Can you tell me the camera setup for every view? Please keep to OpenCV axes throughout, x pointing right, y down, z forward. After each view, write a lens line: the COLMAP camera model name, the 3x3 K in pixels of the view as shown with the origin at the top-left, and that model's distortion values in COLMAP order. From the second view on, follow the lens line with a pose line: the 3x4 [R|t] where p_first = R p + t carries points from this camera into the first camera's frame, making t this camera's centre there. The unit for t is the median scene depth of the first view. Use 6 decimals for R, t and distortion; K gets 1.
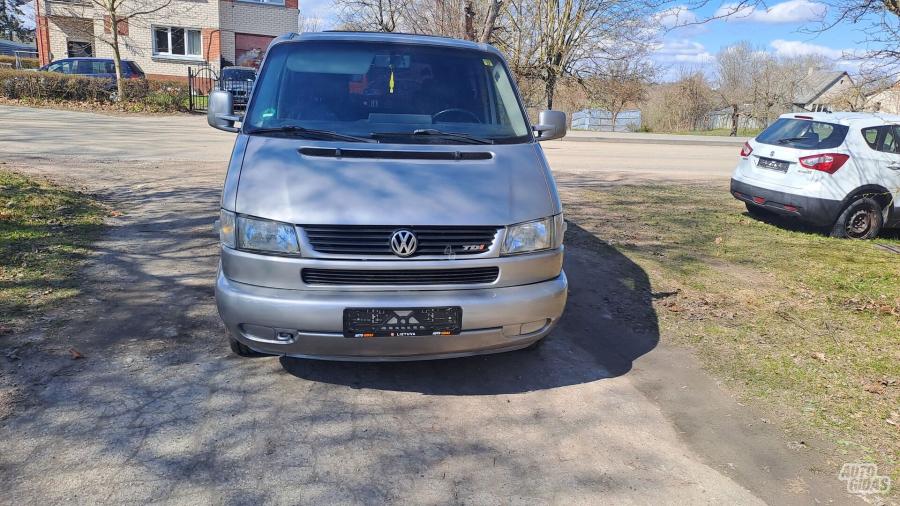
lens RADIAL K [[643.5, 0, 460.2], [0, 643.5, 251.2], [0, 0, 1]] dist [0.080135, -0.071929]
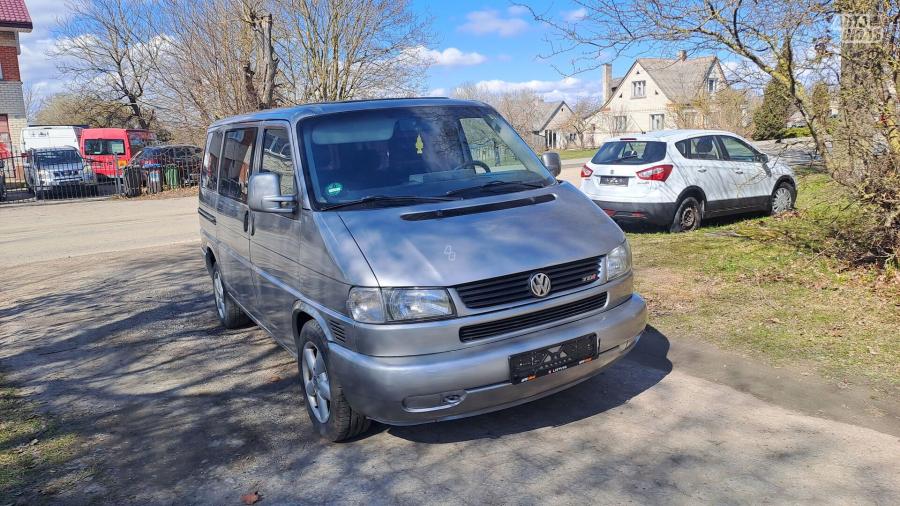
lens RADIAL K [[643.5, 0, 468.6], [0, 643.5, 242.8], [0, 0, 1]] dist [0.080135, -0.071929]
pose [[0.921302, -0.164805, 0.352196, -0.441875], [0.193300, 0.980010, -0.047068, -0.042432], [-0.337399, 0.111443, 0.934742, 0.021634]]
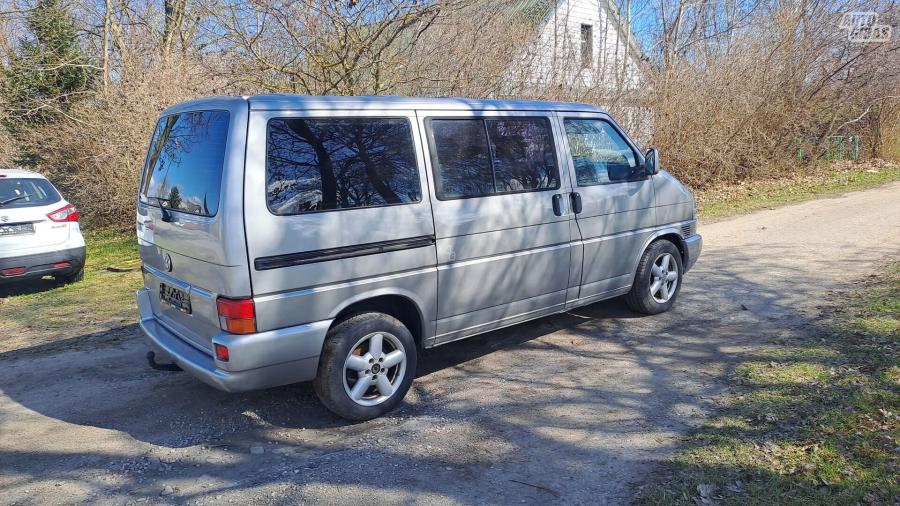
lens RADIAL K [[643.5, 0, 470.5], [0, 643.5, 254.9], [0, 0, 1]] dist [0.080135, -0.071929]
pose [[-0.500382, -0.183104, 0.846221, -1.384444], [0.230622, 0.913882, 0.334114, -0.583686], [-0.834524, 0.362342, -0.415063, 1.952896]]
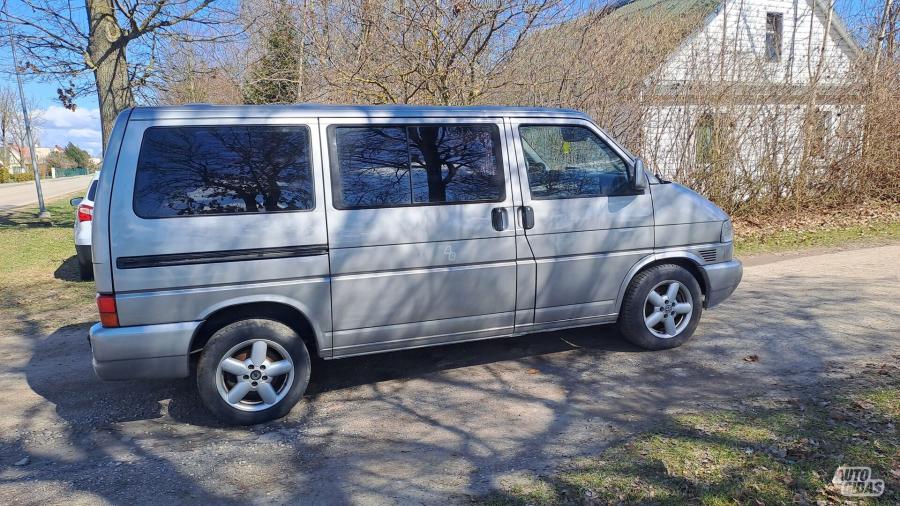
lens RADIAL K [[643.5, 0, 468.6], [0, 643.5, 239.7], [0, 0, 1]] dist [0.080135, -0.071929]
pose [[-0.171670, -0.180412, 0.968494, -1.492783], [0.272061, 0.936176, 0.222616, -0.451029], [-0.946843, 0.301706, -0.111630, 1.453053]]
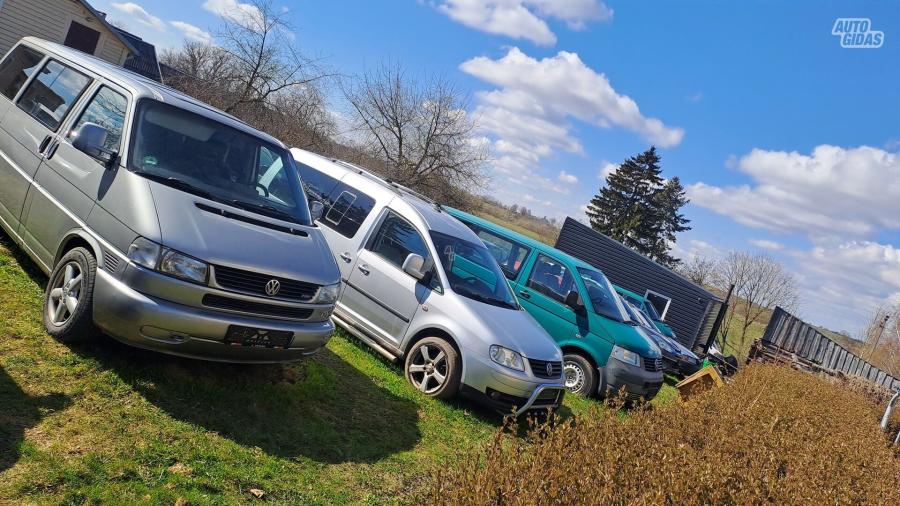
lens RADIAL K [[643.5, 0, 467.5], [0, 643.5, 232.1], [0, 0, 1]] dist [0.080135, -0.071929]
pose [[0.705512, 0.225314, 0.671928, -0.655268], [-0.189446, 0.973572, -0.127548, -0.025578], [-0.682908, -0.037308, 0.729551, -0.360079]]
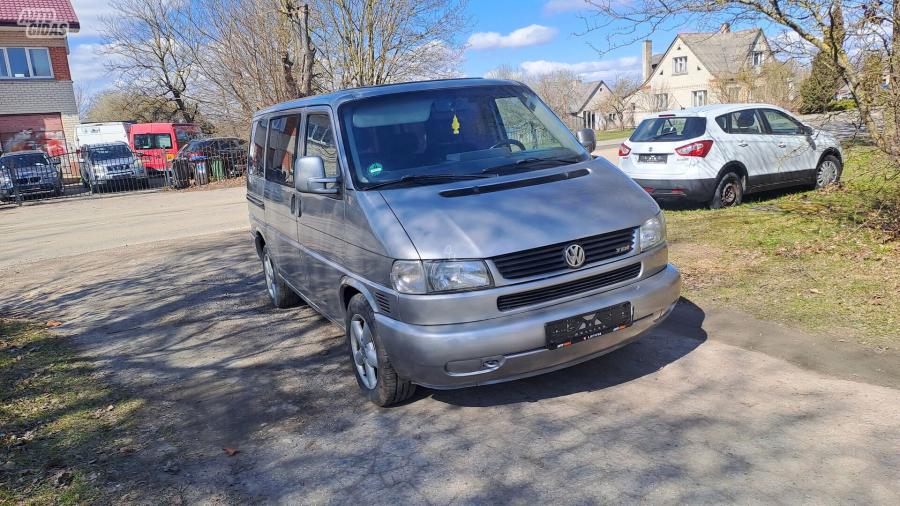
lens RADIAL K [[643.5, 0, 470.2], [0, 643.5, 252.7], [0, 0, 1]] dist [0.080135, -0.071929]
pose [[0.936363, -0.196087, 0.291160, -0.453822], [0.211555, 0.977112, -0.022300, -0.024368], [-0.280123, 0.082477, 0.956415, -0.012937]]
